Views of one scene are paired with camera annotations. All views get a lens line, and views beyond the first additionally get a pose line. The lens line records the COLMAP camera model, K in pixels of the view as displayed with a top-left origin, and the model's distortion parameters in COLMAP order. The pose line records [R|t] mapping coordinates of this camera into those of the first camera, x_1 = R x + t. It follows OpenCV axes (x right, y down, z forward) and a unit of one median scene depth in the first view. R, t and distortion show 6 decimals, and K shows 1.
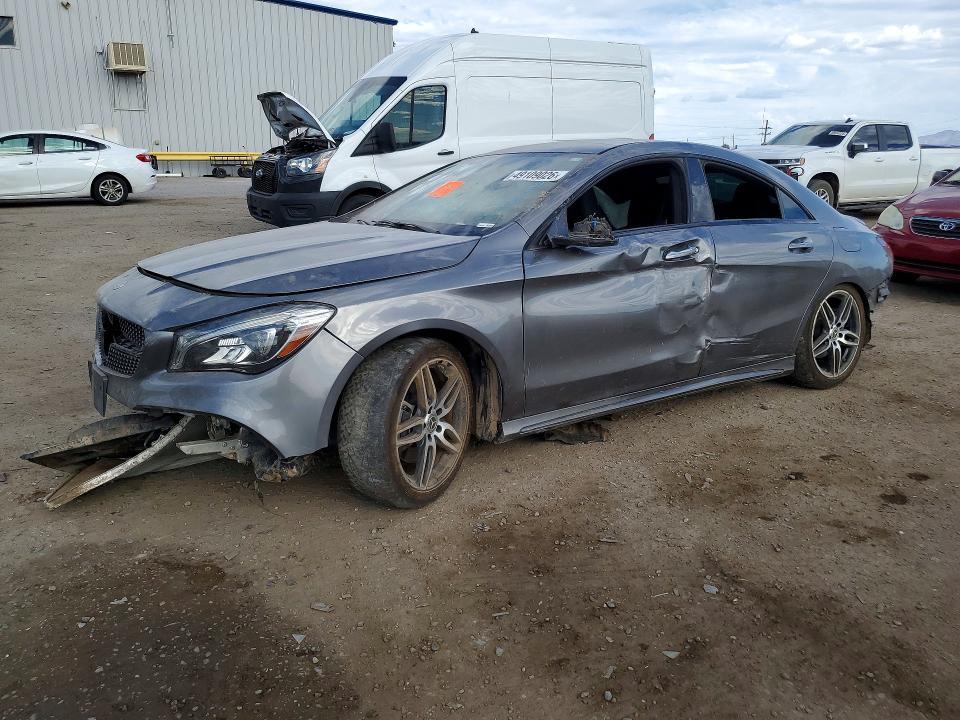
lens RADIAL K [[737.7, 0, 469.1], [0, 737.7, 360.7], [0, 0, 1]] dist [0.012743, 0.005949]
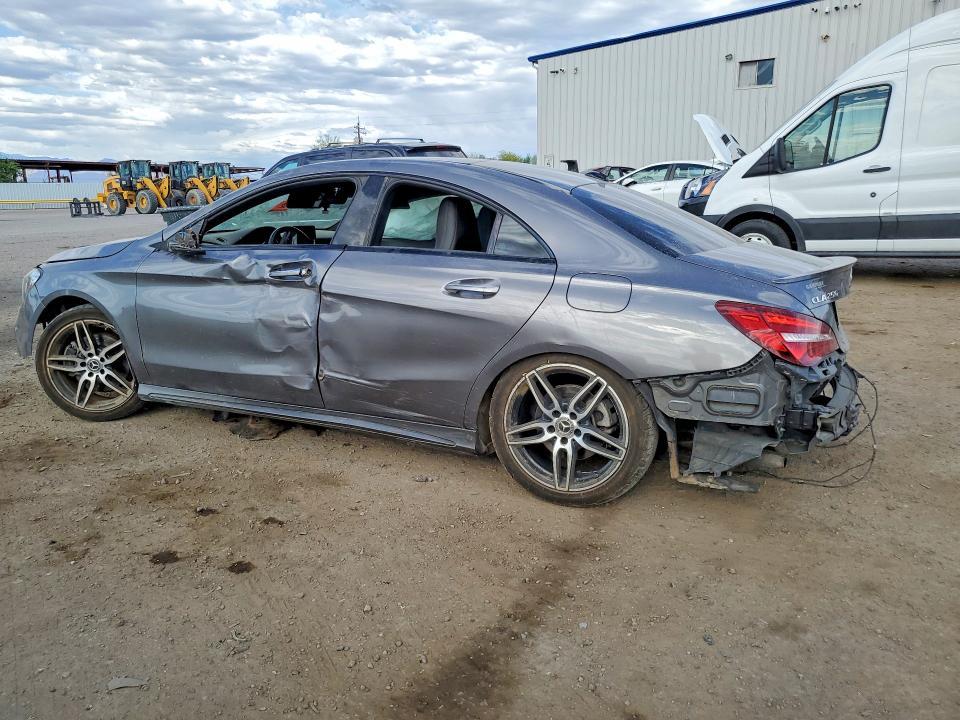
lens RADIAL K [[737.7, 0, 469.1], [0, 737.7, 360.7], [0, 0, 1]] dist [0.012743, 0.005949]
pose [[0.503919, 0.186139, -0.843456, 1.213648], [-0.213683, 0.973015, 0.087067, -0.162921], [0.836902, 0.136357, 0.530096, 0.671100]]
